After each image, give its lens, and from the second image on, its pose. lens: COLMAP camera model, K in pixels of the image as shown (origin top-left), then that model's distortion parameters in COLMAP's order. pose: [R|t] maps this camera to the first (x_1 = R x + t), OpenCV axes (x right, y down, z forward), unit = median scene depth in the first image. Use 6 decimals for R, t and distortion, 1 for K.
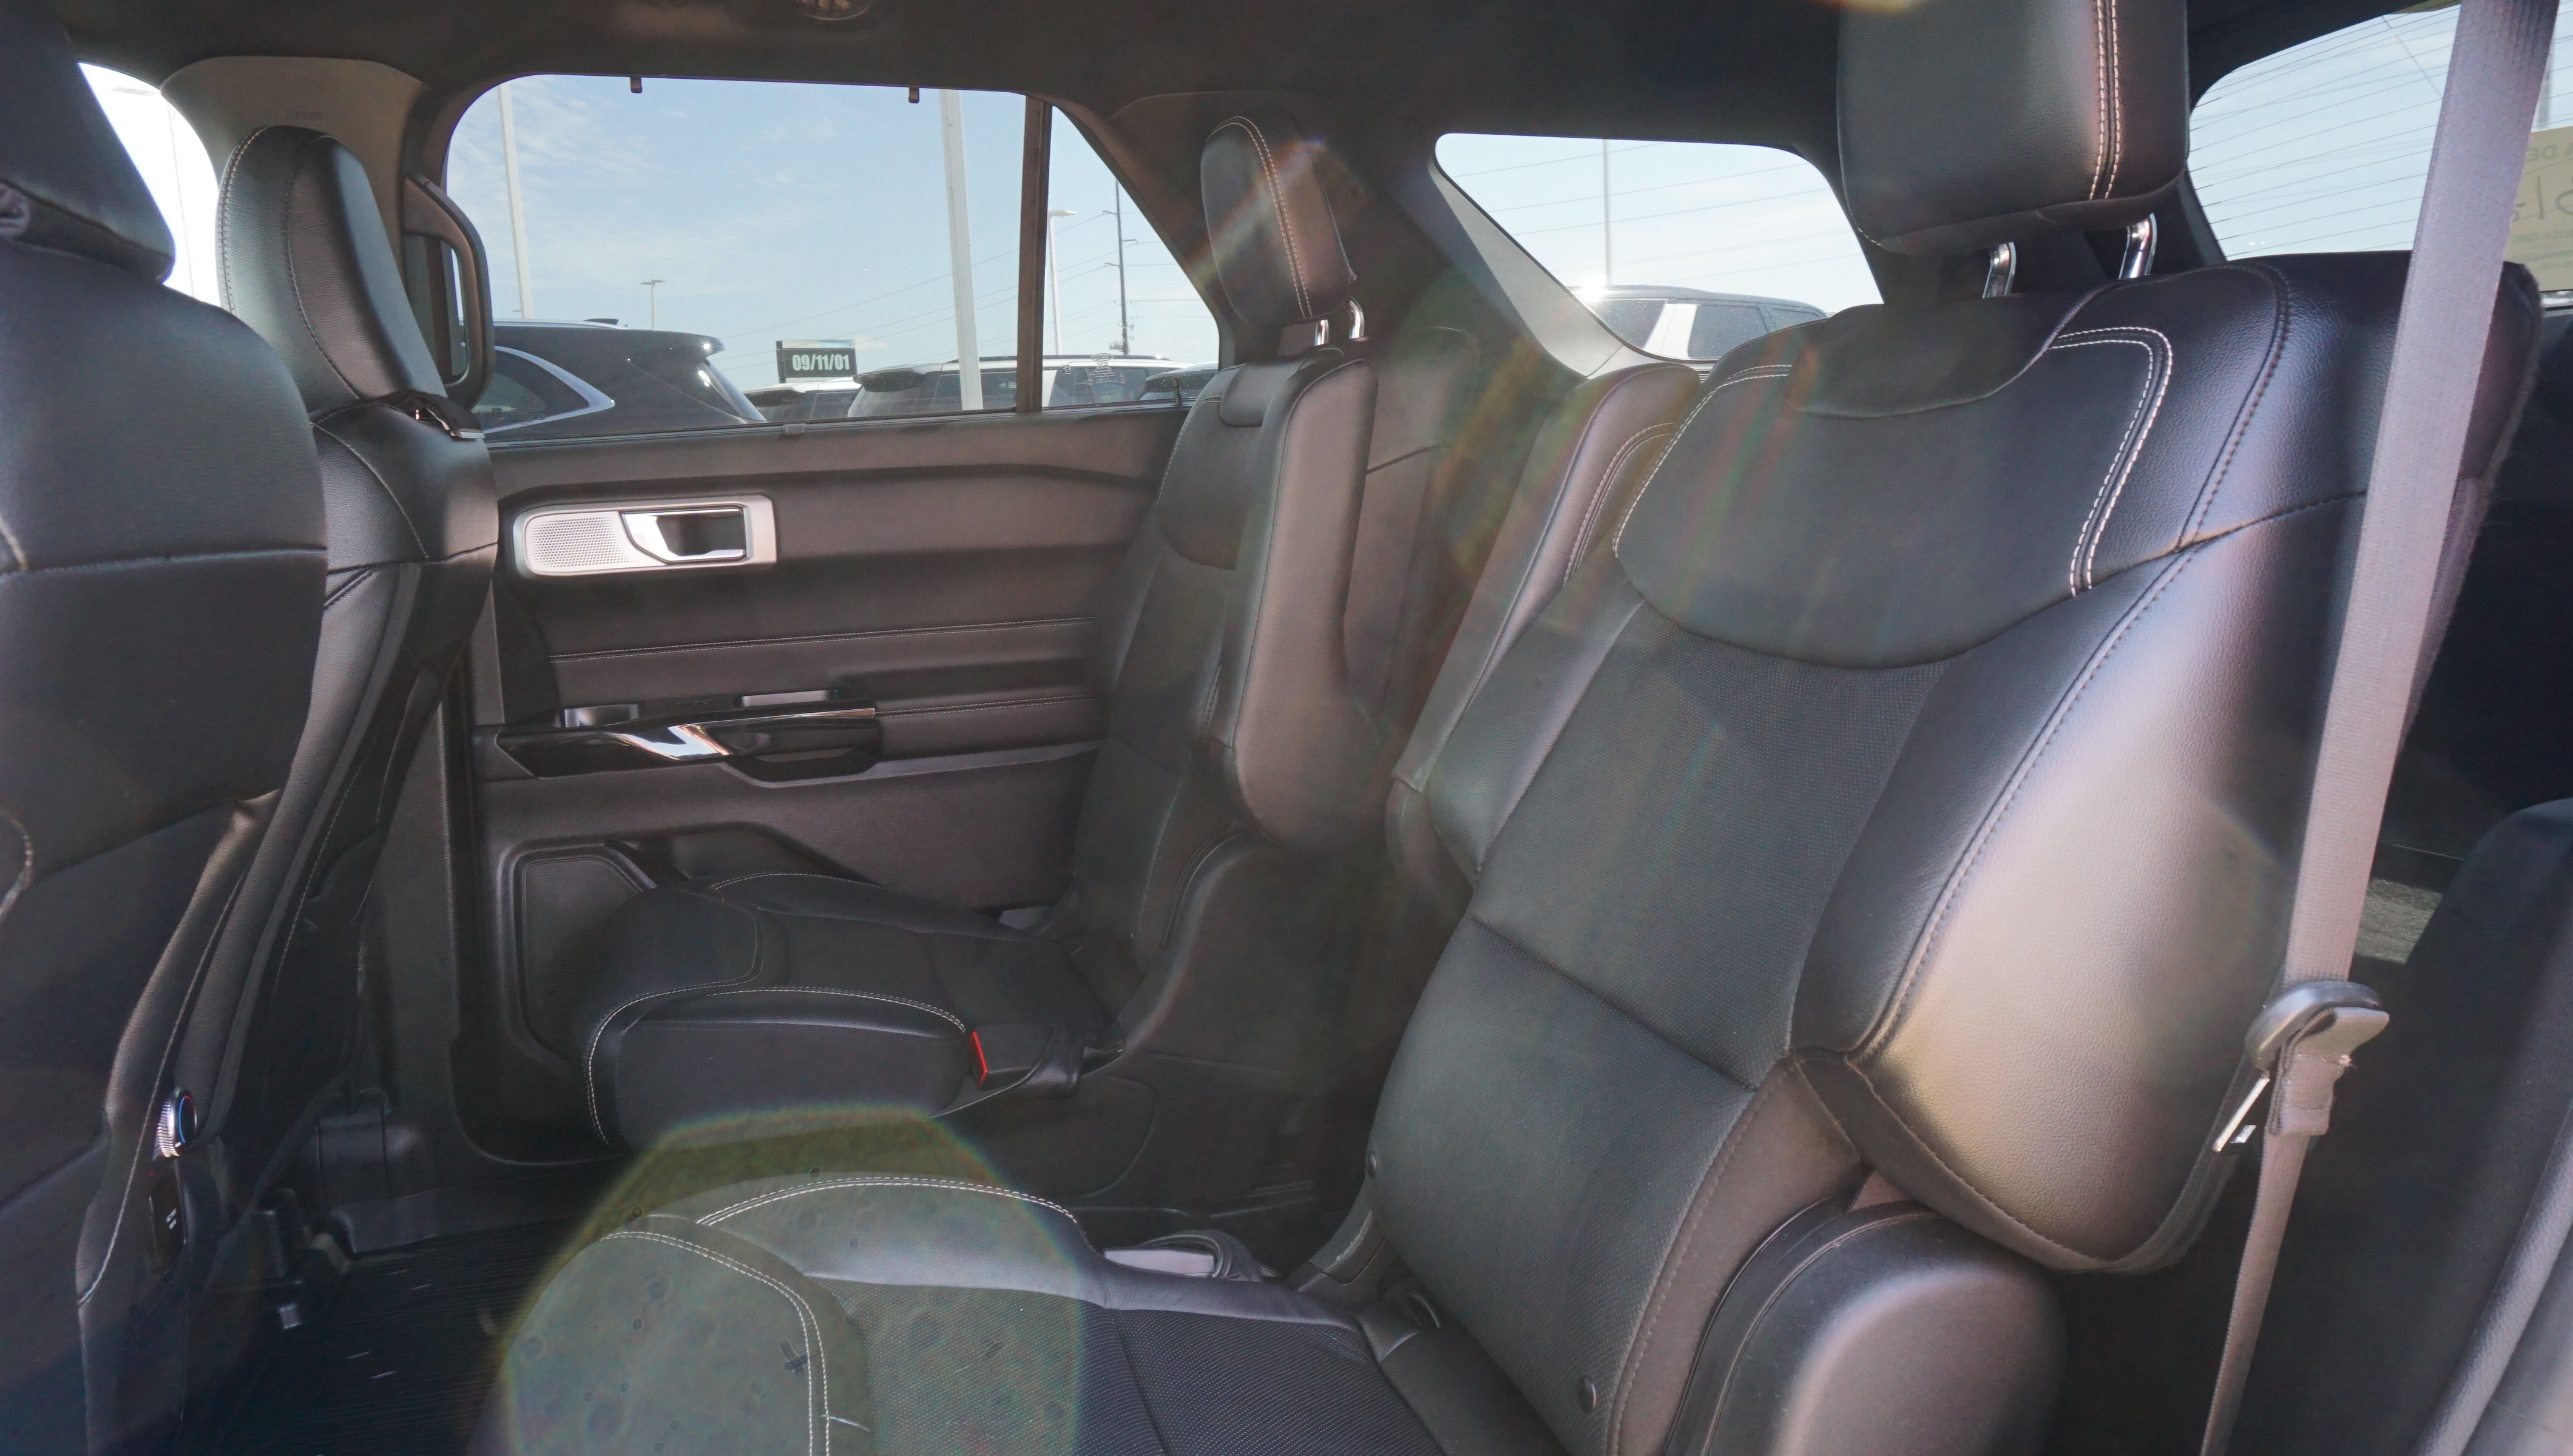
lens RADIAL K [[1722.8, 0, 1263.1], [0, 1722.8, 722.9], [0, 0, 1]] dist [-0.046287, 0.034858]
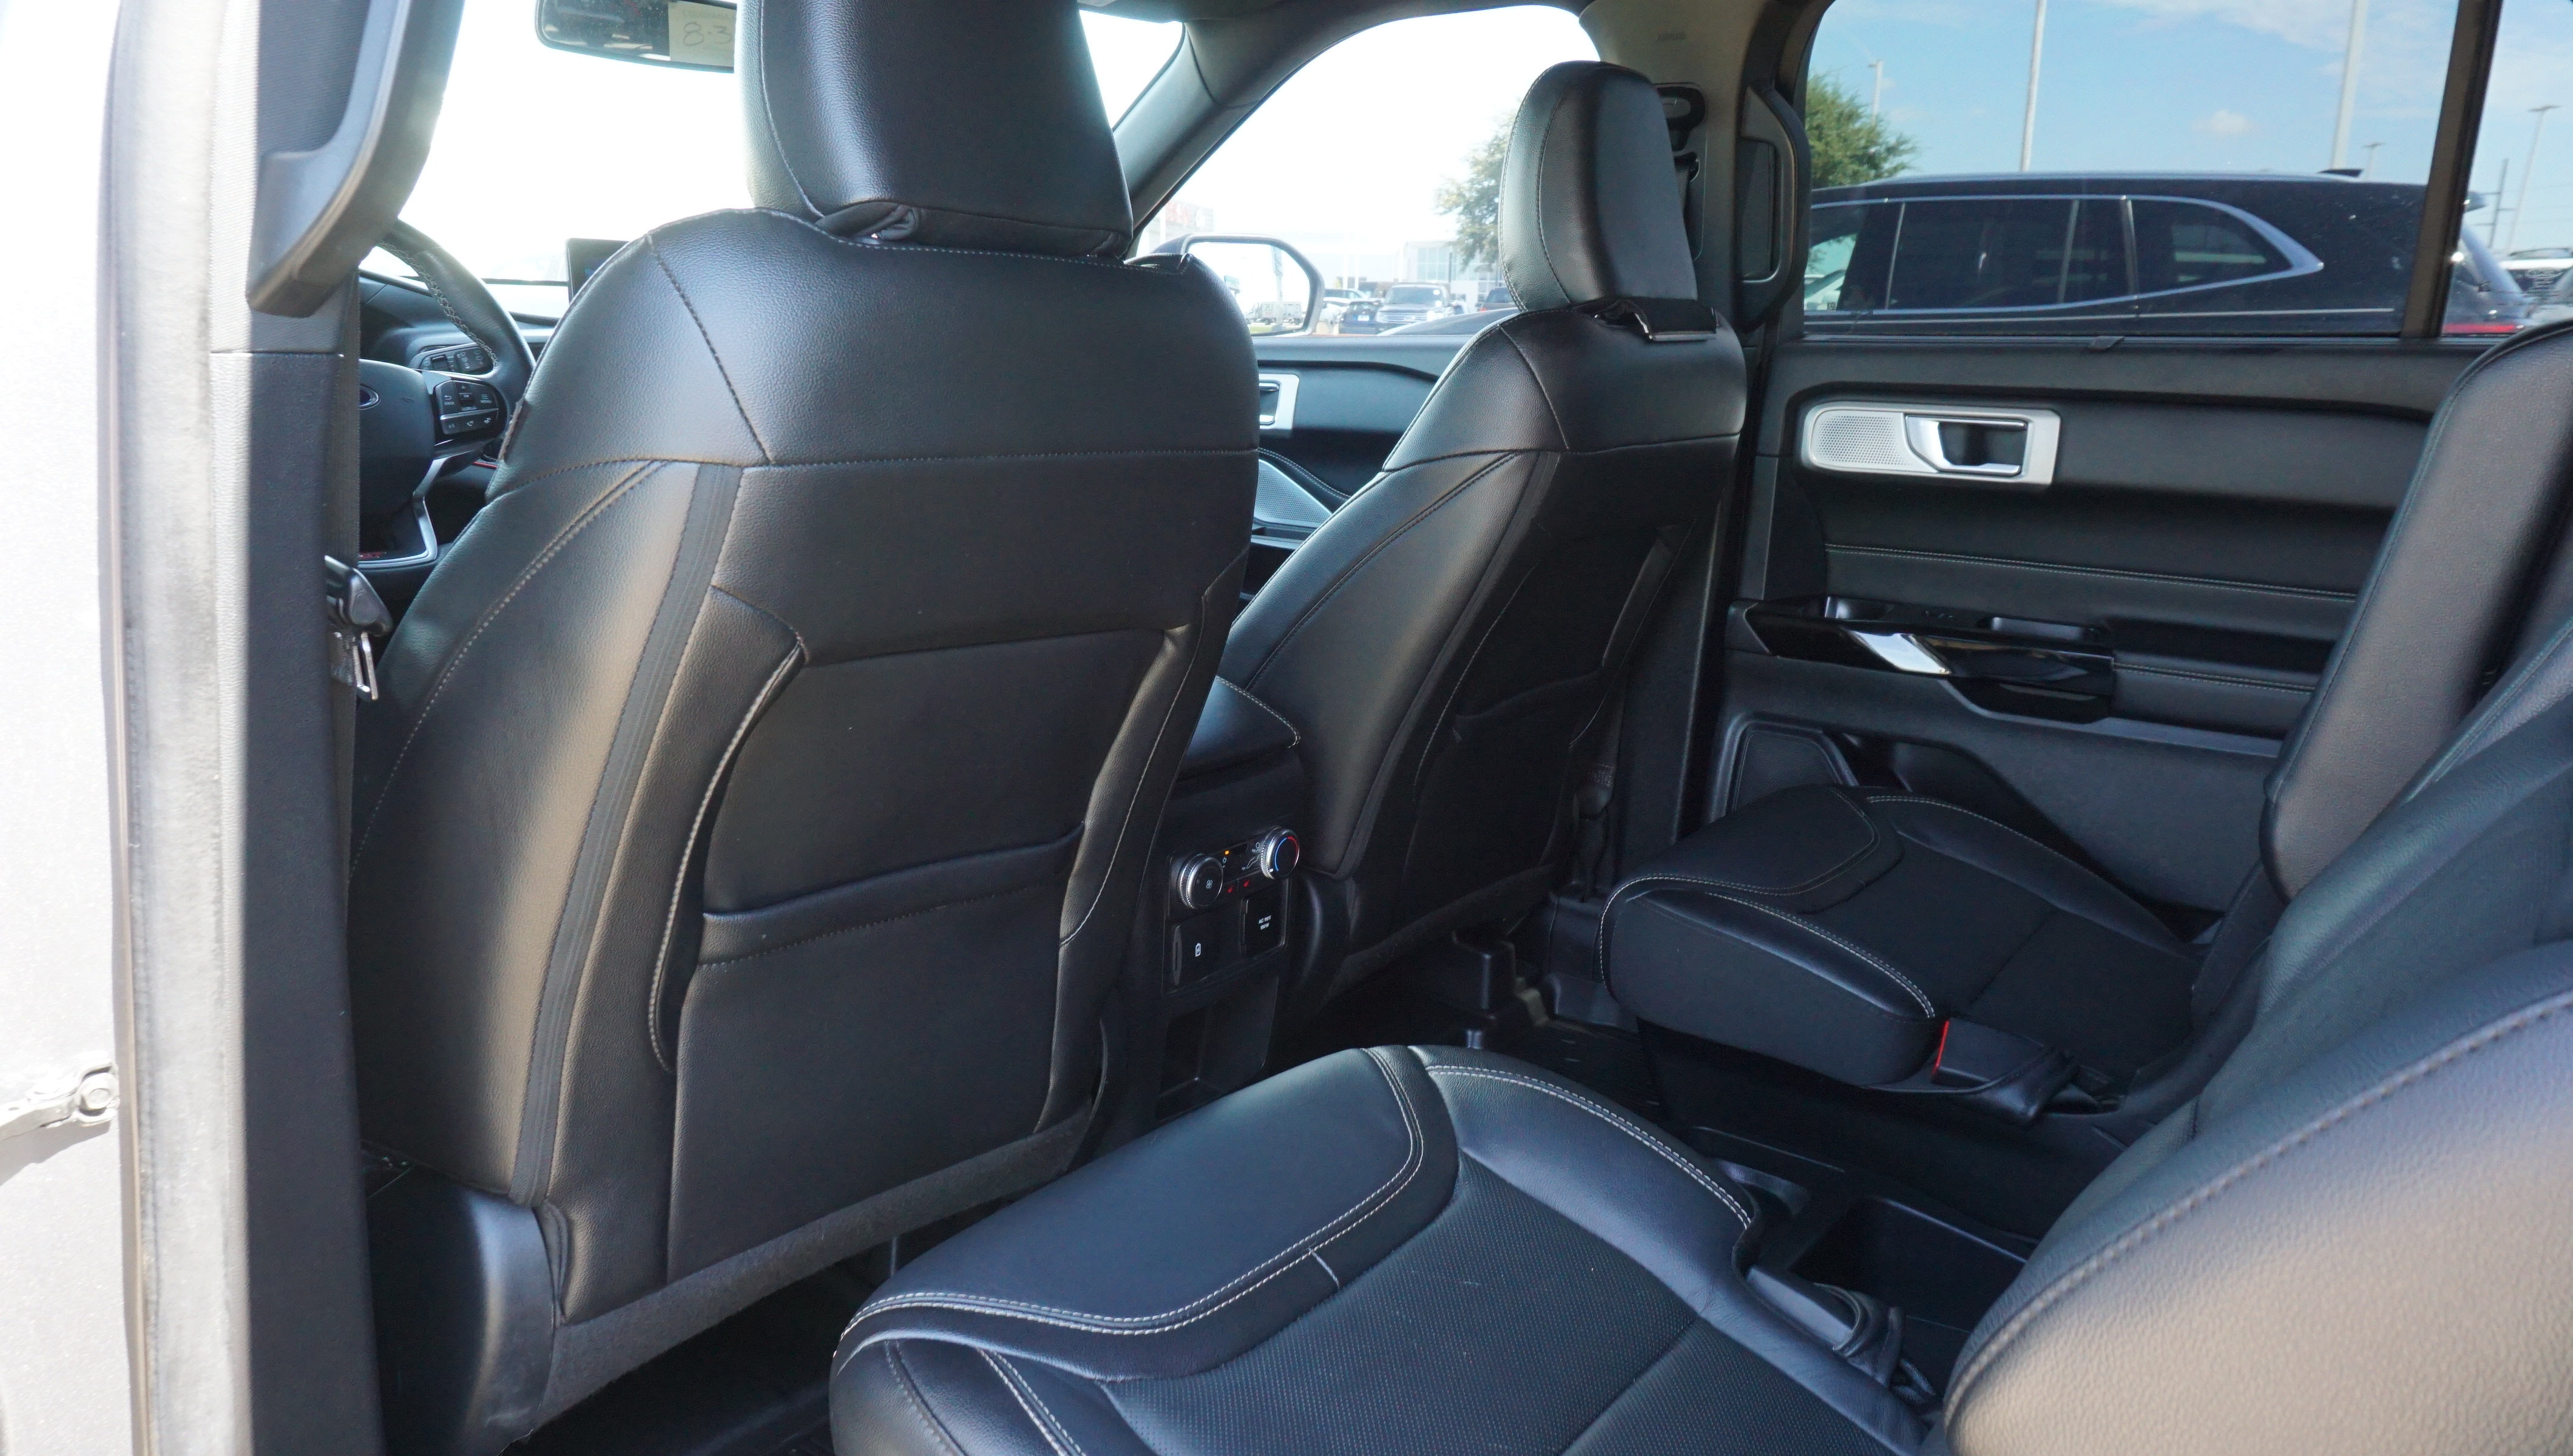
lens RADIAL K [[1722.8, 0, 1292.5], [0, 1722.8, 716.2], [0, 0, 1]] dist [-0.046287, 0.034858]
pose [[0.576780, 0.234193, -0.782610, 0.304876], [-0.166045, 0.971636, 0.168383, -0.075932], [0.799846, 0.032828, 0.599307, 0.150546]]
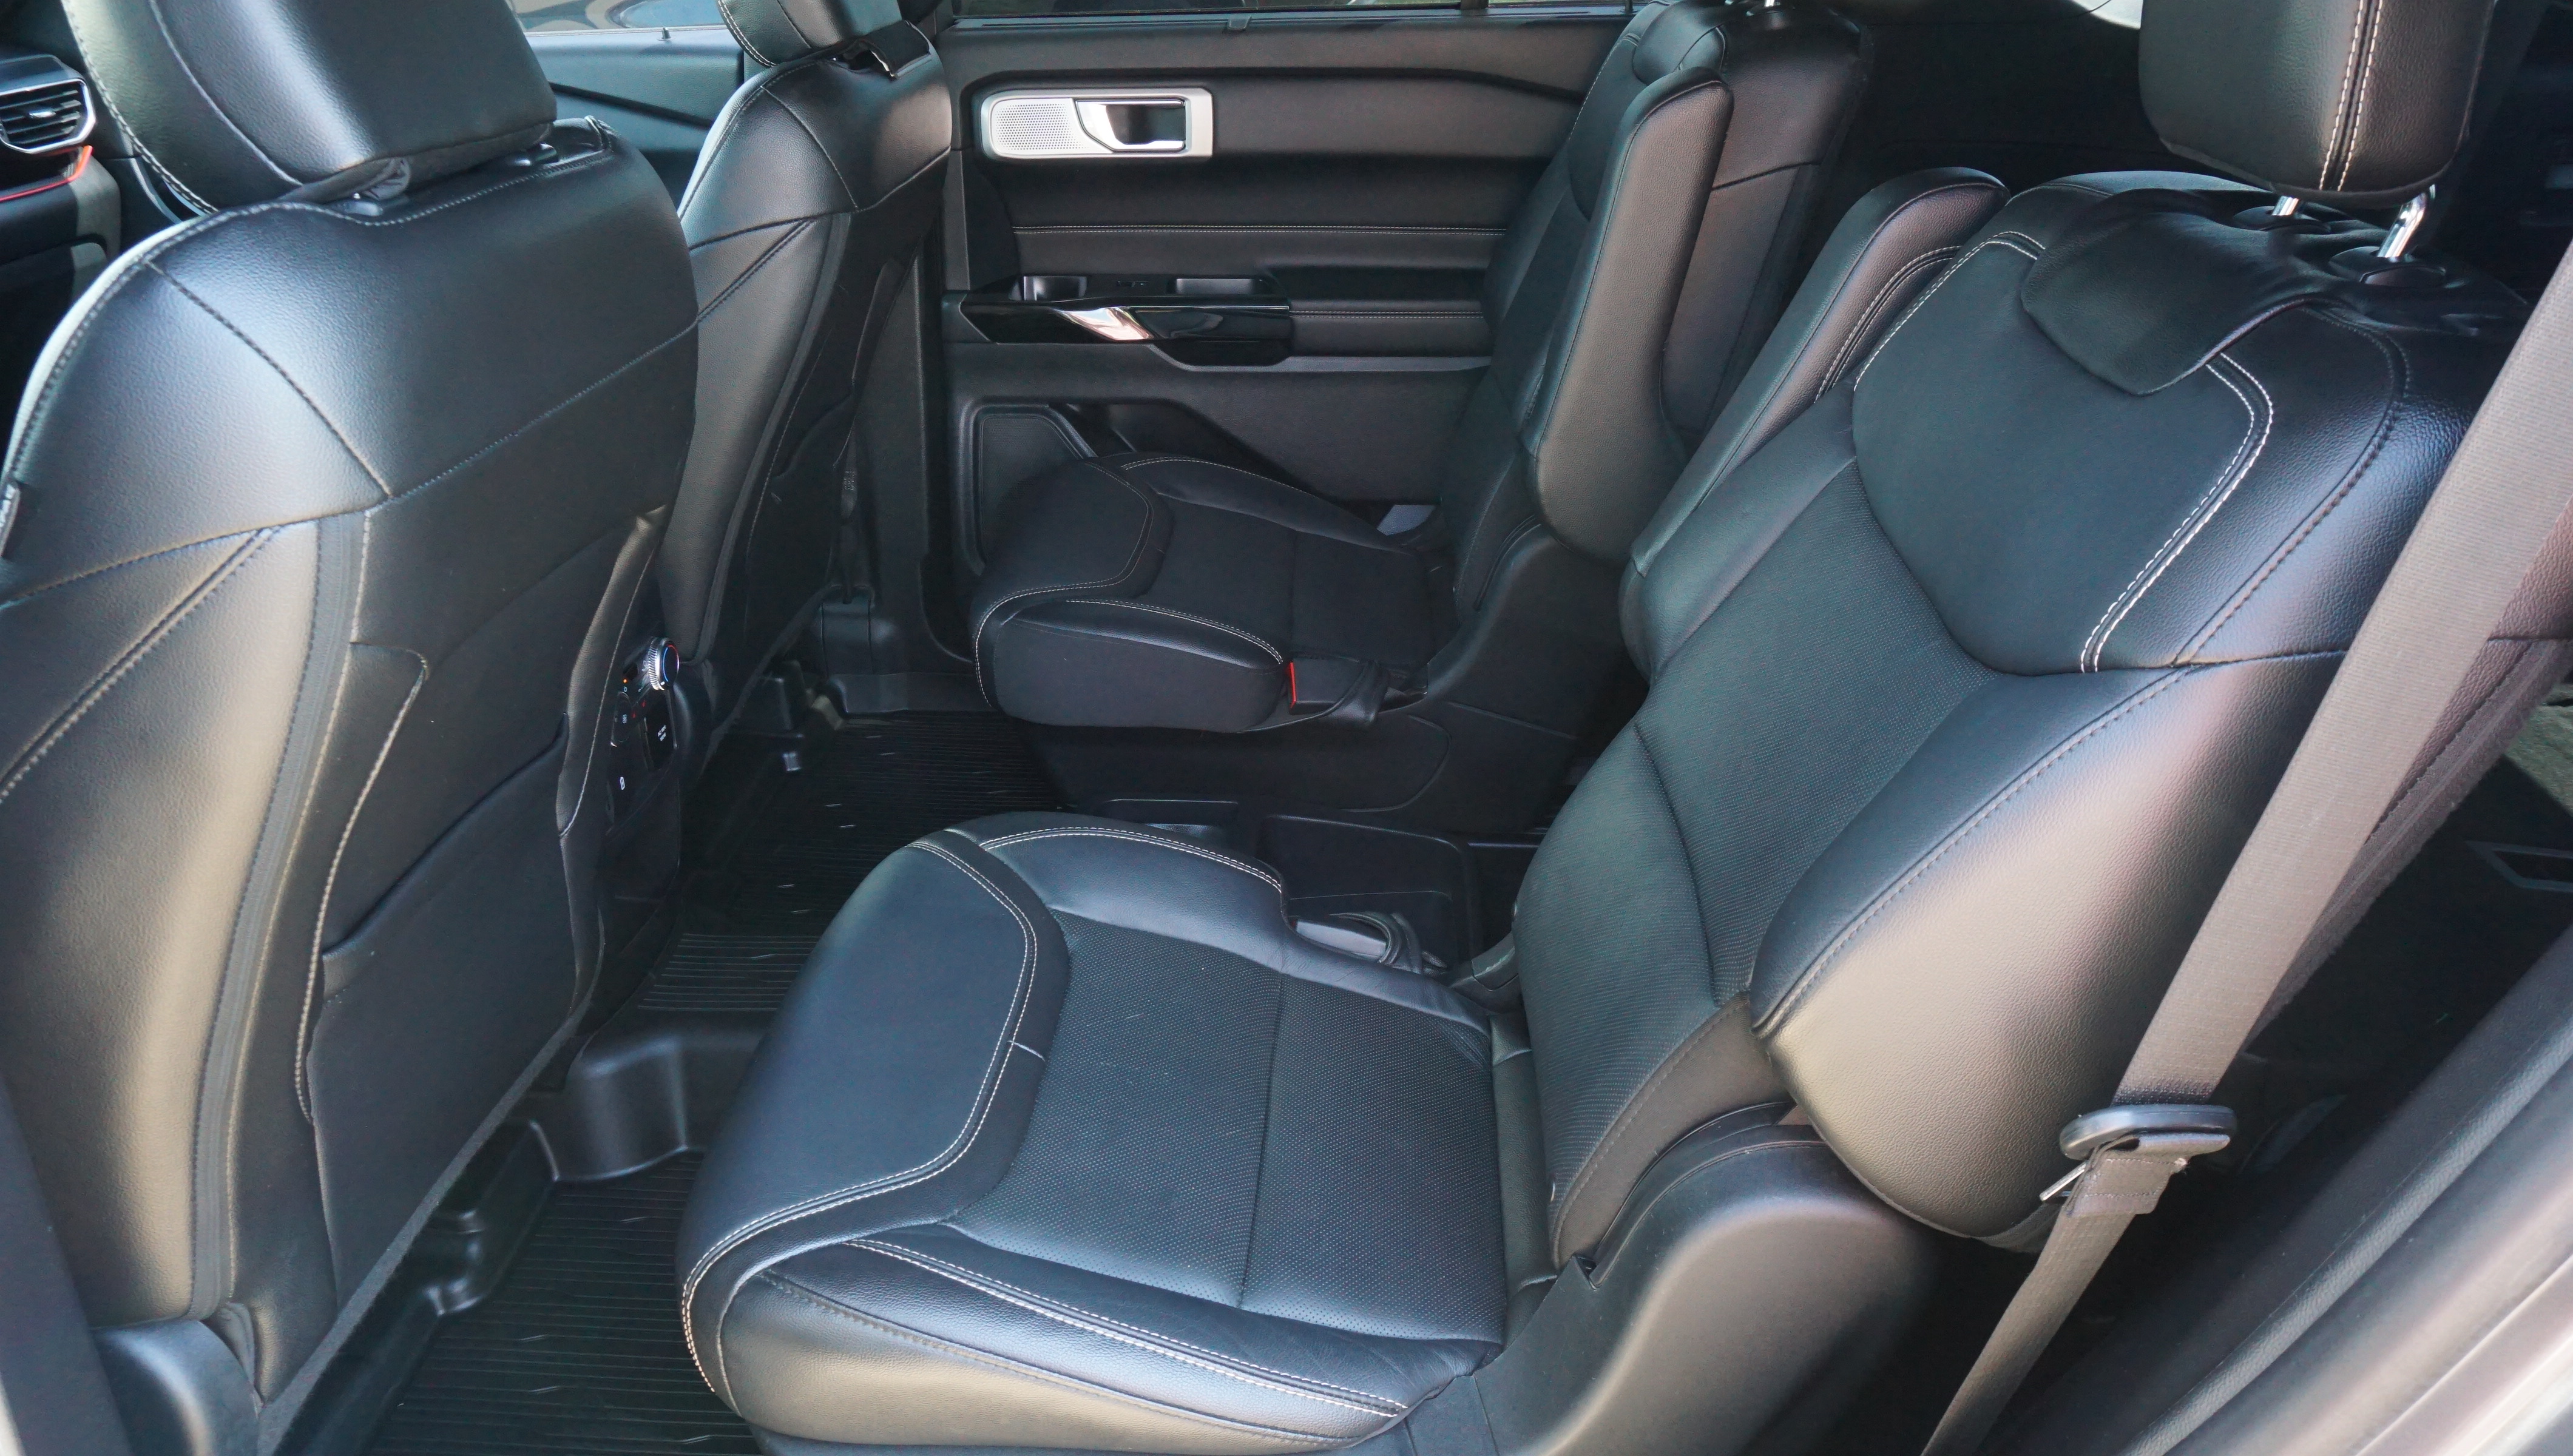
lens RADIAL K [[1722.8, 0, 1260.4], [0, 1722.8, 709.7], [0, 0, 1]] dist [-0.046287, 0.034858]
pose [[0.937730, 0.184154, -0.294532, 0.149378], [-0.080041, 0.939641, 0.332668, -0.163376], [0.338017, -0.288379, 0.895870, -0.035885]]
